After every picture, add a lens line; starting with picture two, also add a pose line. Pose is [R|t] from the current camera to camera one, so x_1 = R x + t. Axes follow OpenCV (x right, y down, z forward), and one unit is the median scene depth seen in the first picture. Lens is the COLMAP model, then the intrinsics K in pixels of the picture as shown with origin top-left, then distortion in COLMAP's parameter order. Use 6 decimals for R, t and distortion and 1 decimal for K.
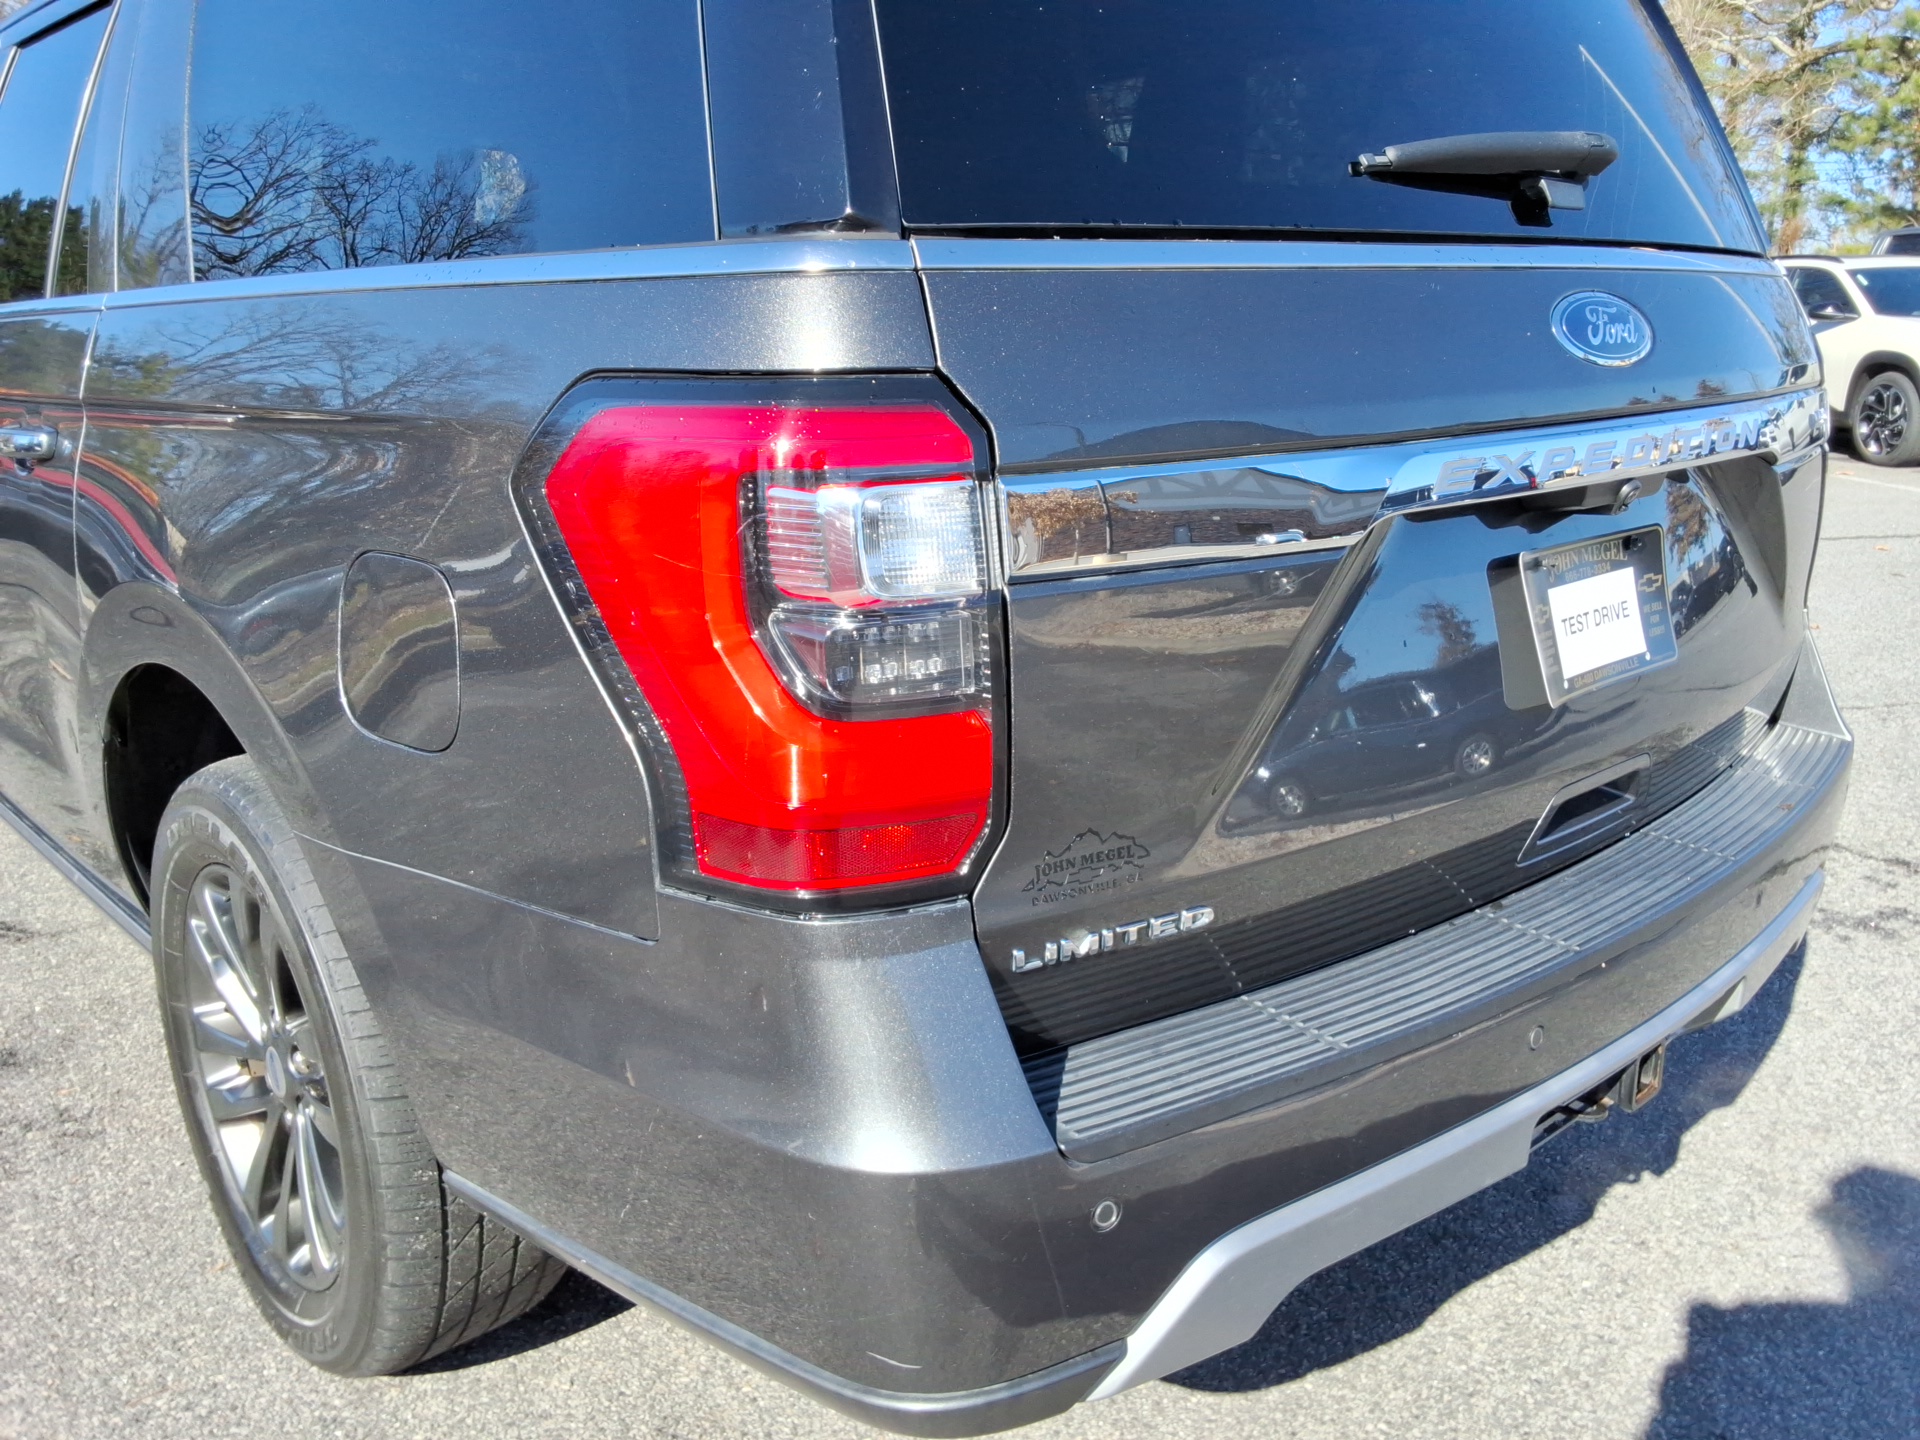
lens RADIAL K [[1539.6, 0, 984.2], [0, 1539.6, 699.1], [0, 0, 1]] dist [0.132002, -0.208602]
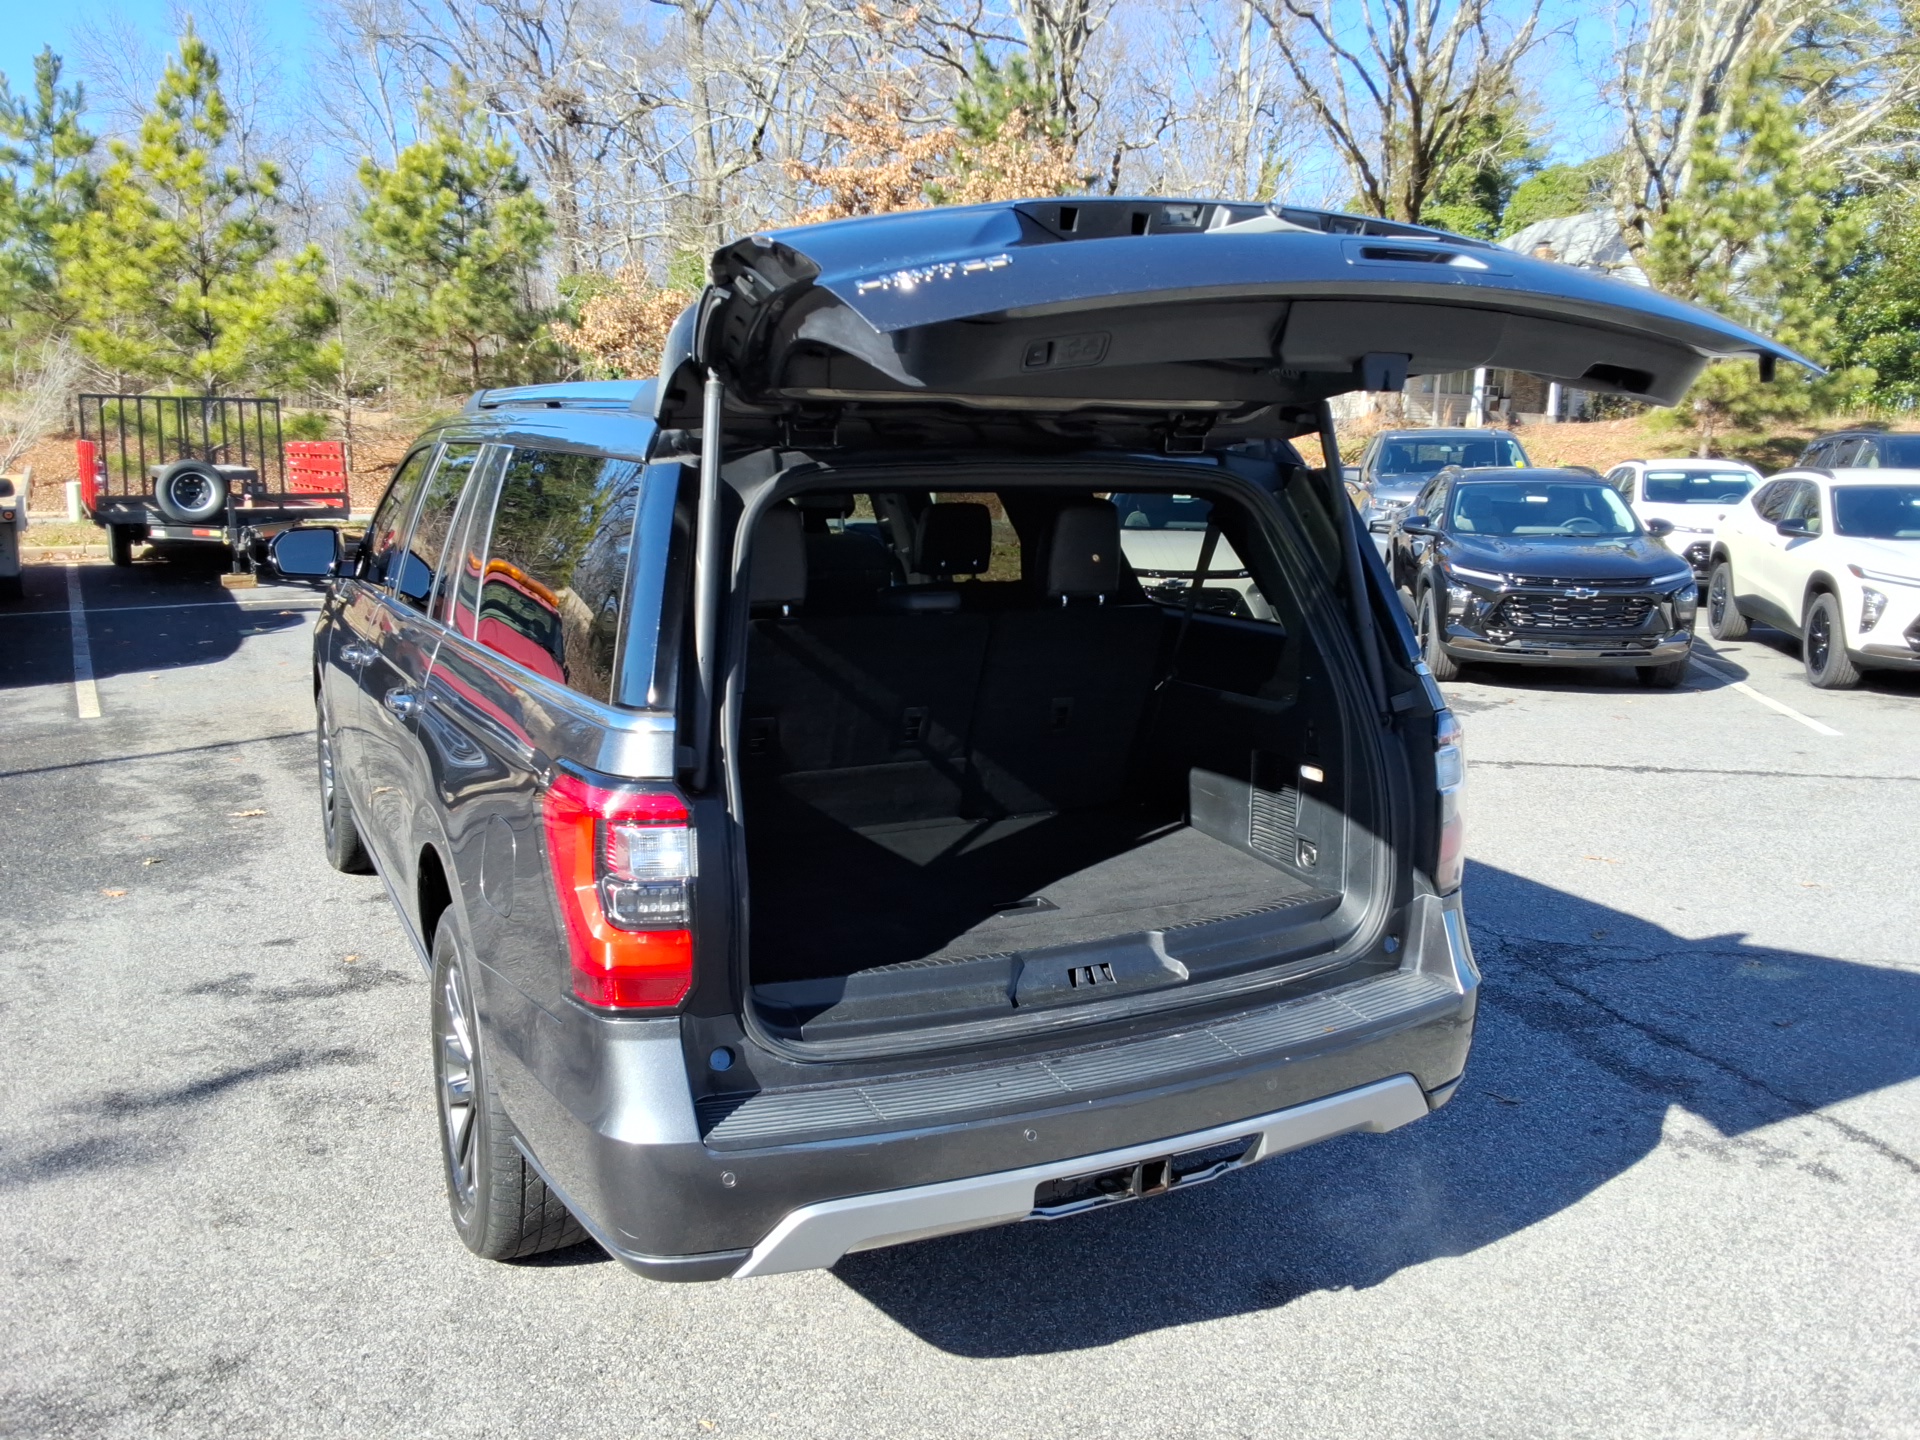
lens RADIAL K [[1539.6, 0, 984.2], [0, 1539.6, 699.1], [0, 0, 1]] dist [0.132002, -0.208602]
pose [[0.961051, 0.066858, -0.268162, 0.564314], [-0.087956, 0.993839, -0.067439, -0.121515], [0.262001, 0.088399, 0.961010, -0.598166]]
